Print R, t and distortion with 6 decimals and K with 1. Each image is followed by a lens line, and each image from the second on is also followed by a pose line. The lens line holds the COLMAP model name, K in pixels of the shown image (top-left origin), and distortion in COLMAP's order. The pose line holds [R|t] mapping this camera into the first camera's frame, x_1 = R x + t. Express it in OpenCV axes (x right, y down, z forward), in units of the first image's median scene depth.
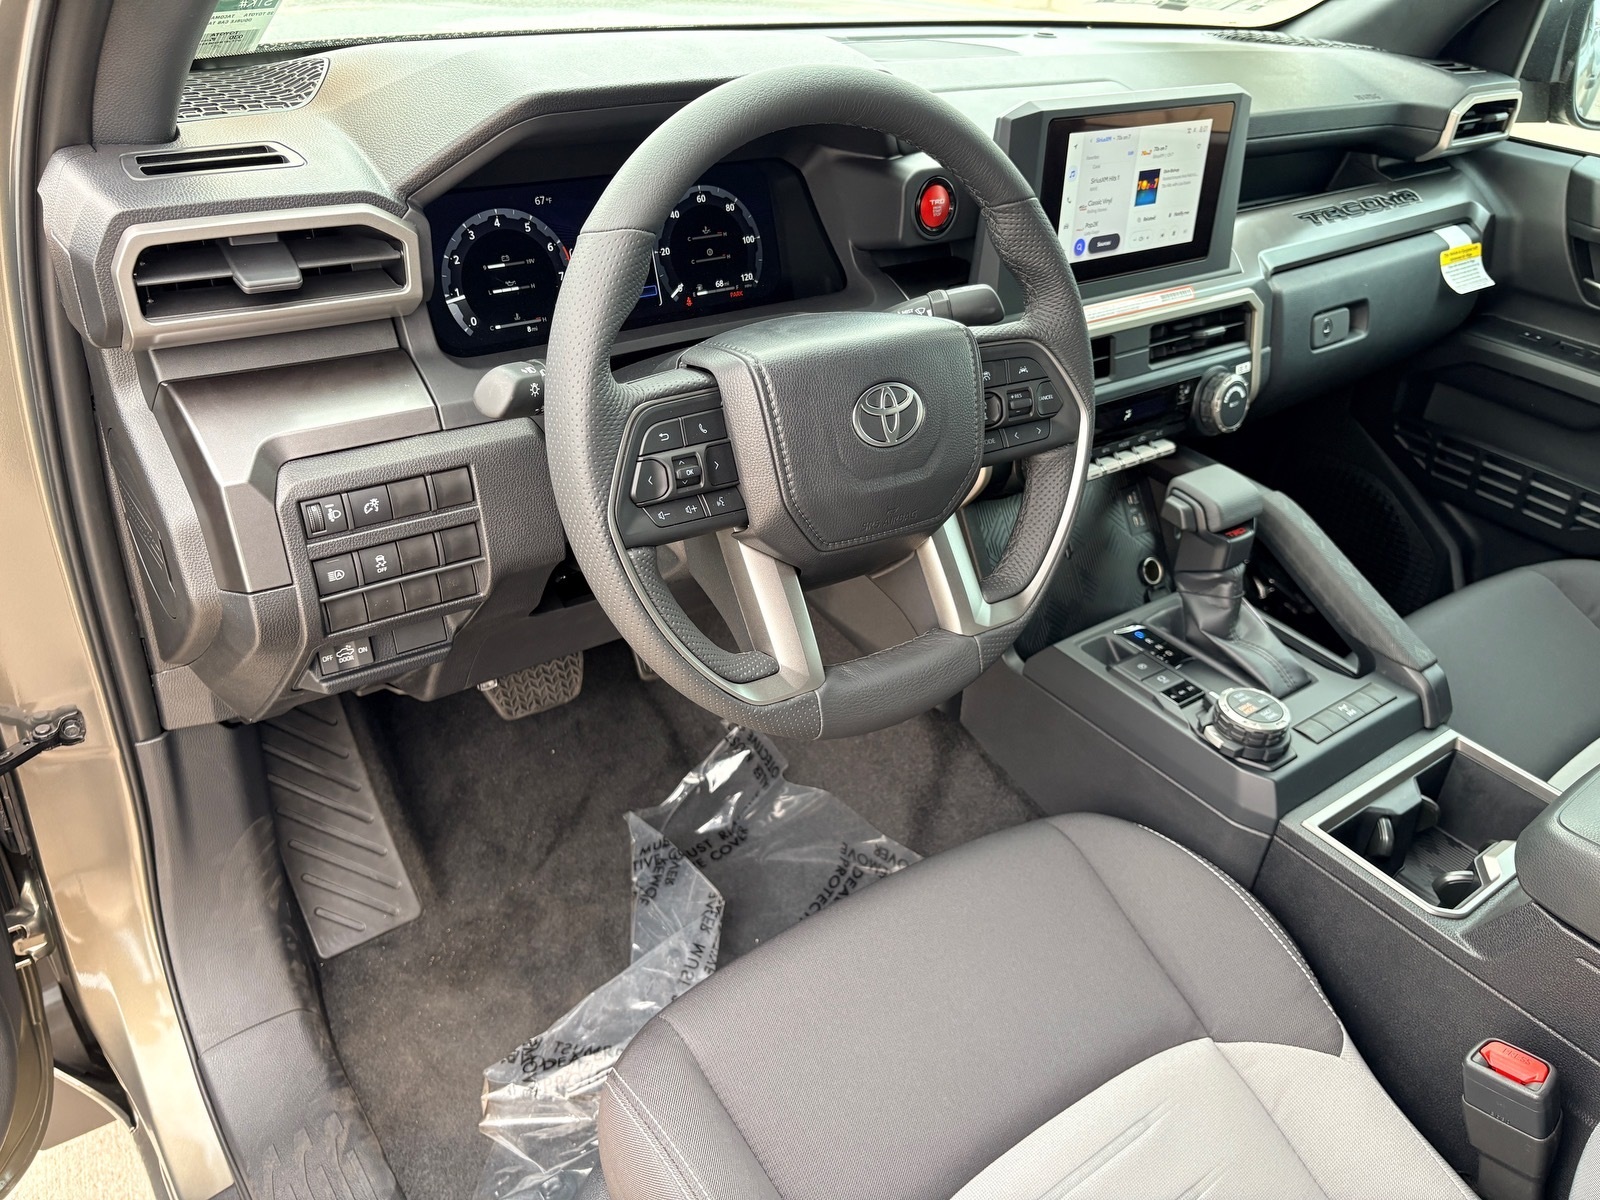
lens RADIAL K [[1213.6, 0, 793.4], [0, 1213.6, 607.7], [0, 0, 1]] dist [0.026784, -0.034436]
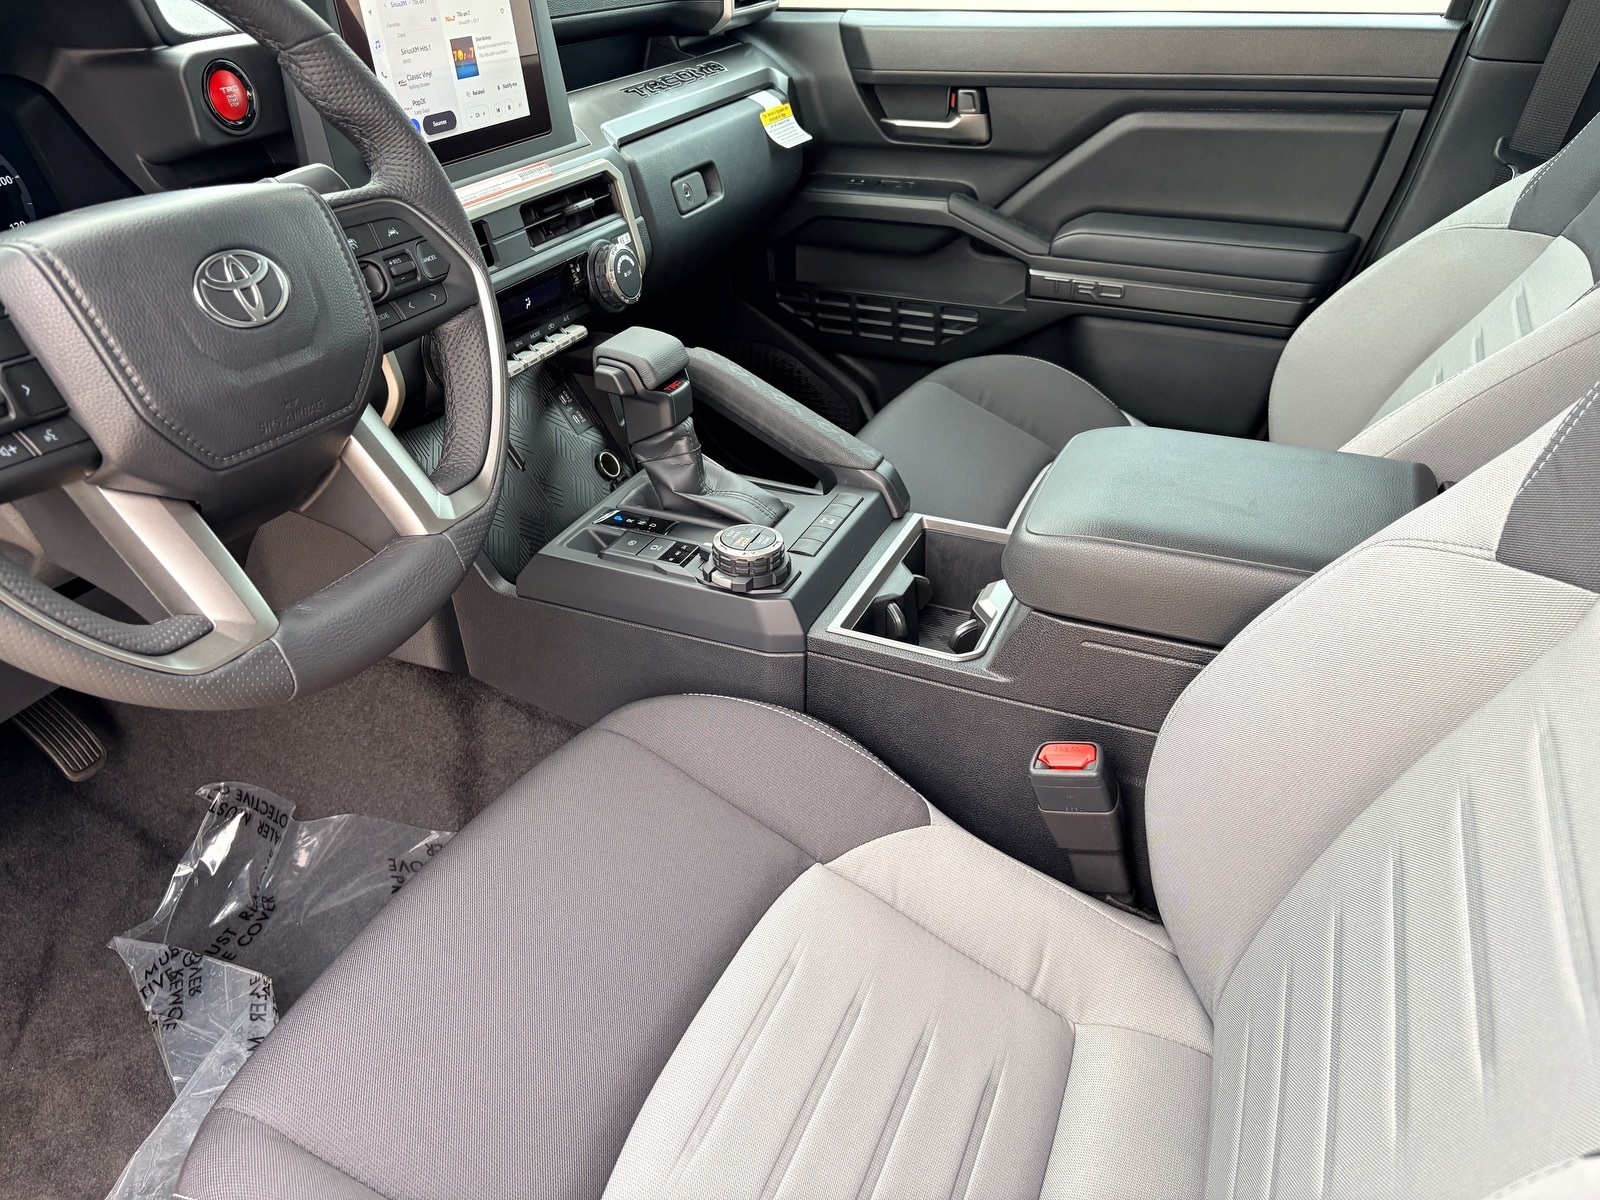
lens RADIAL K [[1213.6, 0, 803.6], [0, 1213.6, 600.6], [0, 0, 1]] dist [0.026784, -0.034436]
pose [[0.856535, -0.319865, 0.405011, 0.001122], [0.326183, 0.943678, 0.055462, 0.082373], [-0.399941, 0.084603, 0.912628, 0.077292]]
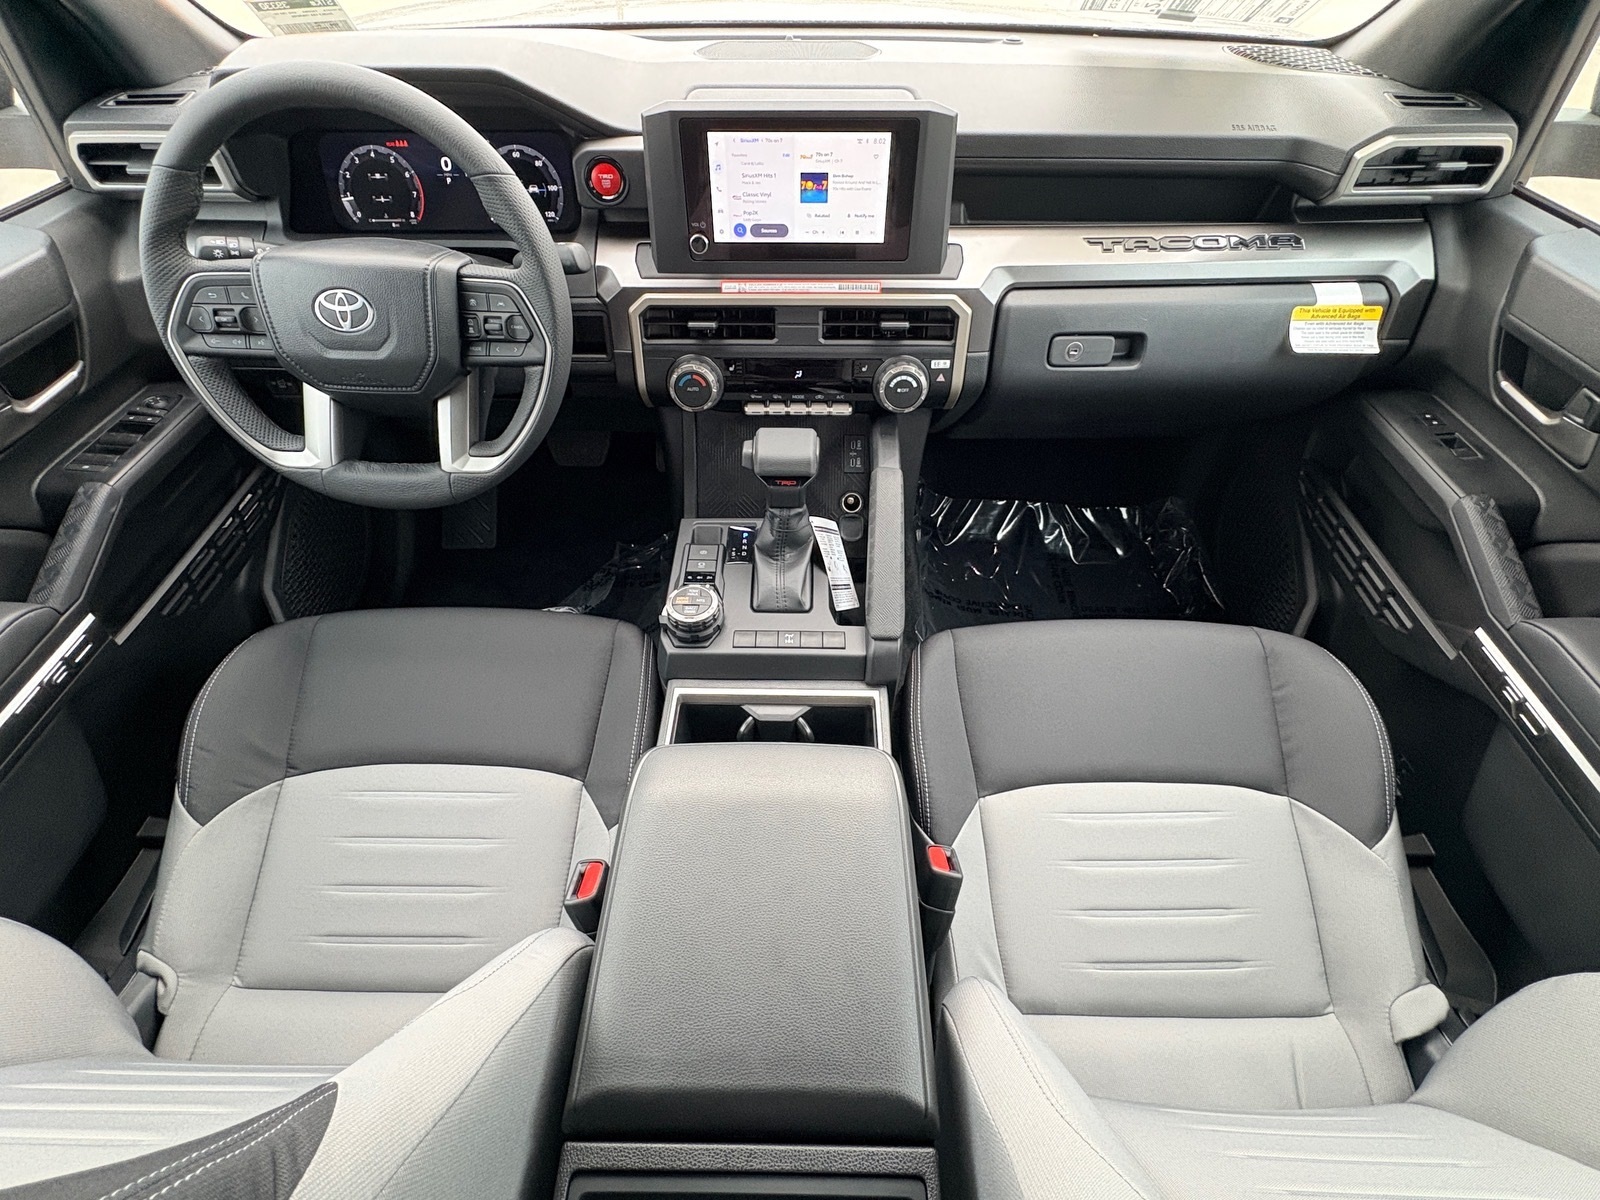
lens RADIAL K [[761.3, 0, 797.6], [0, 761.3, 600.5], [0, 0, 1]] dist [-0.002958, 0.001997]
pose [[0.788868, 0.392607, -0.472808, 0.808499], [-0.280804, 0.914603, 0.290948, -0.187092], [0.546660, -0.096753, 0.831746, 0.323271]]
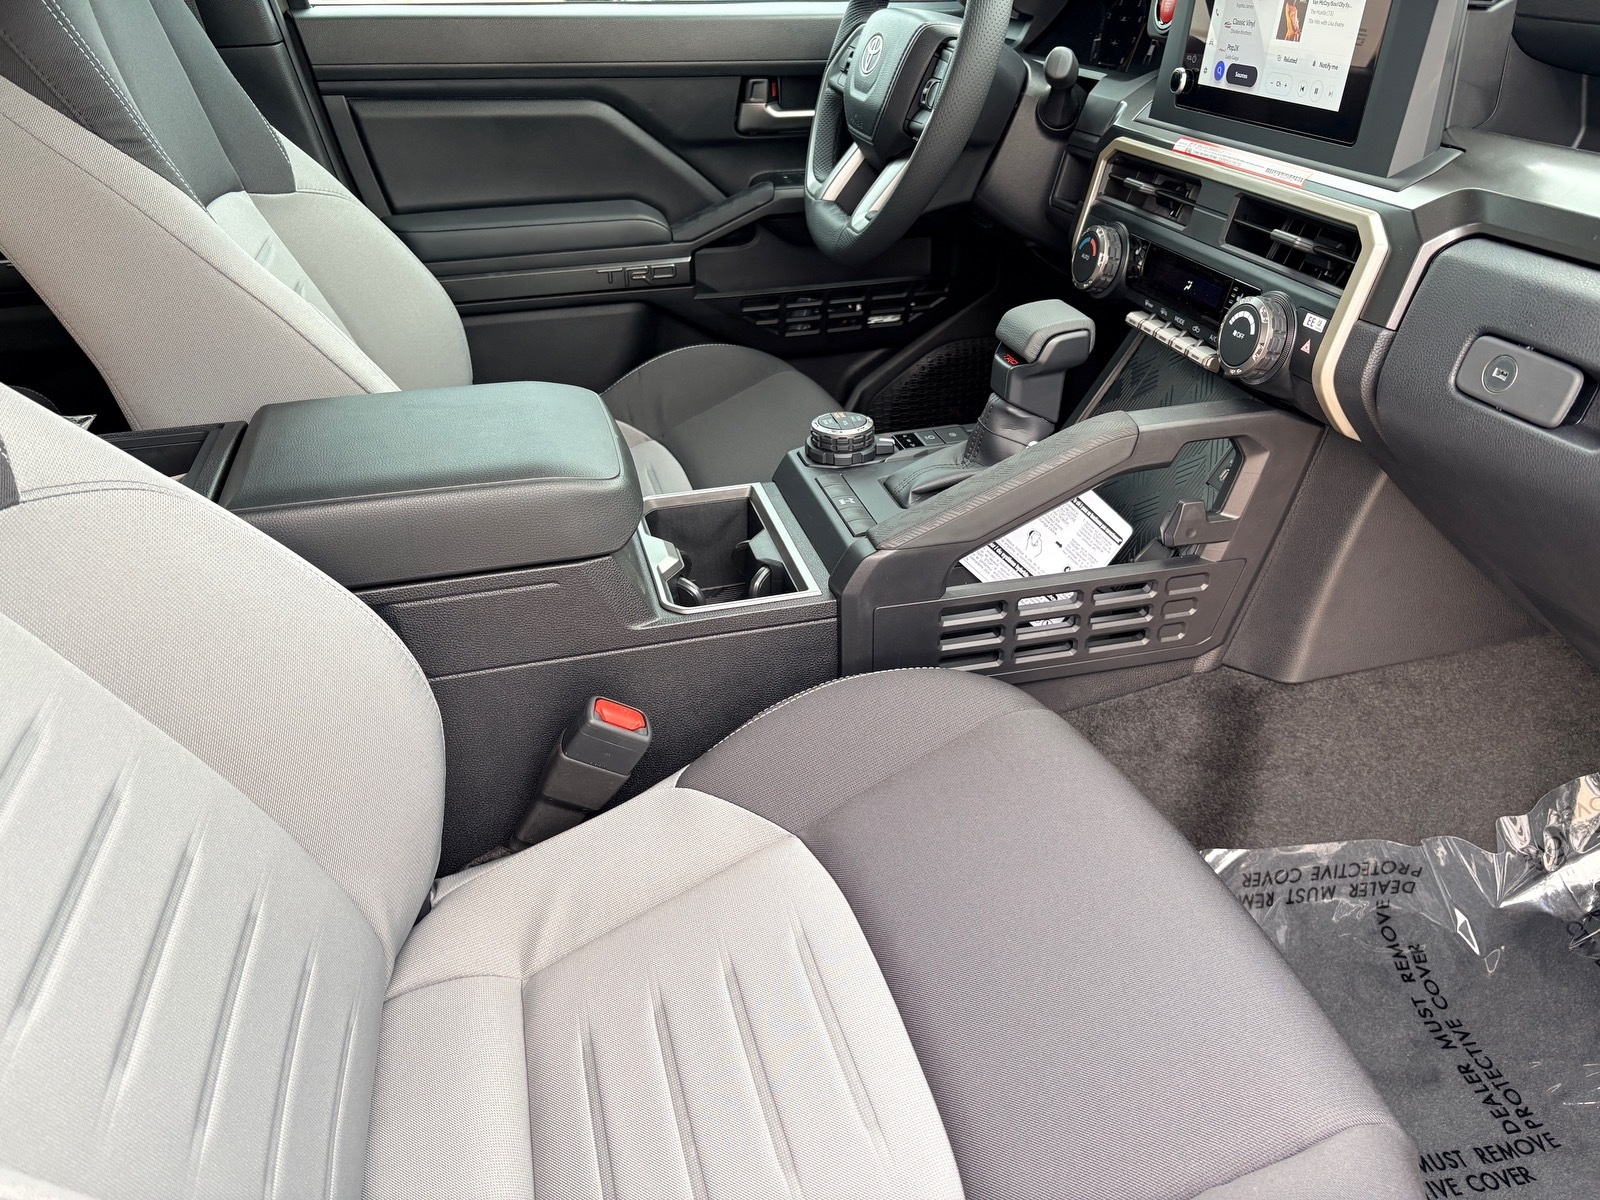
lens RADIAL K [[1213.6, 0, 799.7], [0, 1213.6, 621.3], [0, 0, 1]] dist [0.026784, -0.034436]
pose [[-0.388390, 0.403495, -0.828459, 1.293647], [-0.499074, 0.663664, 0.557204, -0.372475], [0.774647, 0.629875, -0.056387, 1.058499]]
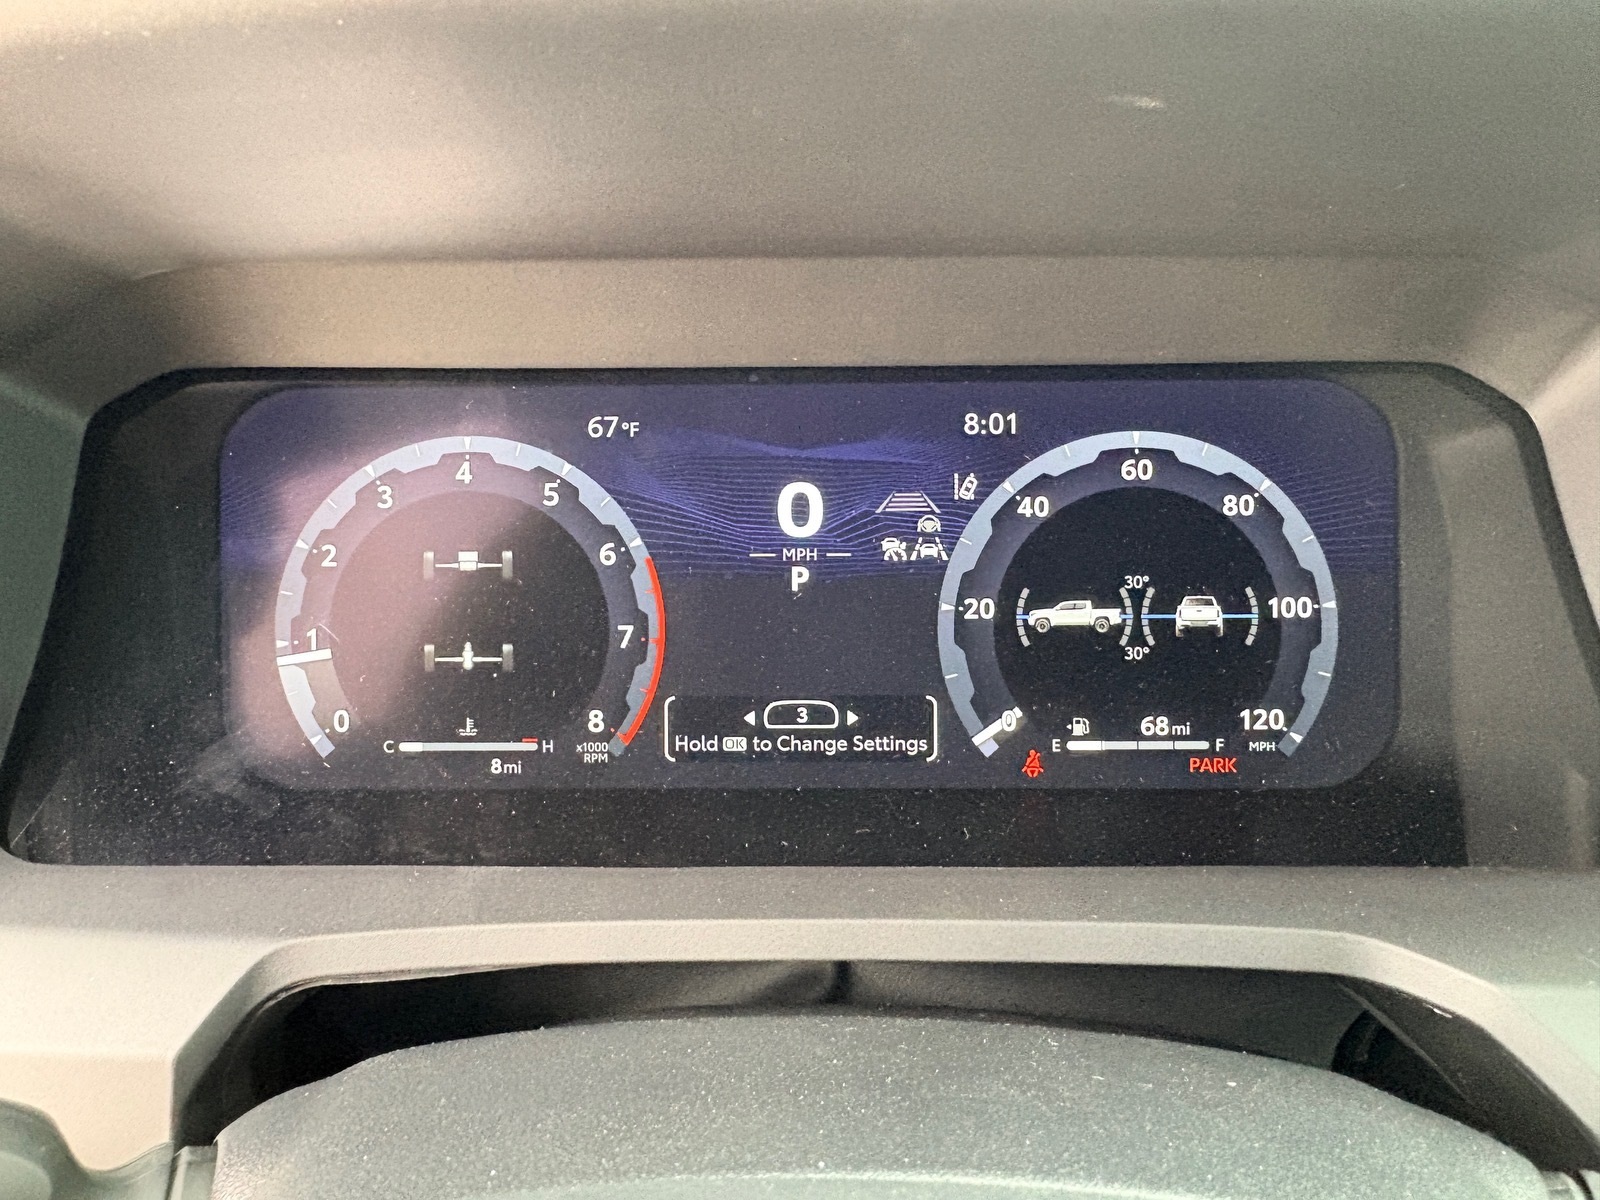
lens RADIAL K [[1135.8, 0, 802.7], [0, 1135.8, 595.4], [0, 0, 1]] dist [-0.005775, 0.004178]
pose [[0.785097, 0.146138, -0.601885, 0.038462], [-0.278494, 0.951283, -0.132294, -0.222320], [0.553230, 0.271485, 0.787548, 0.670175]]
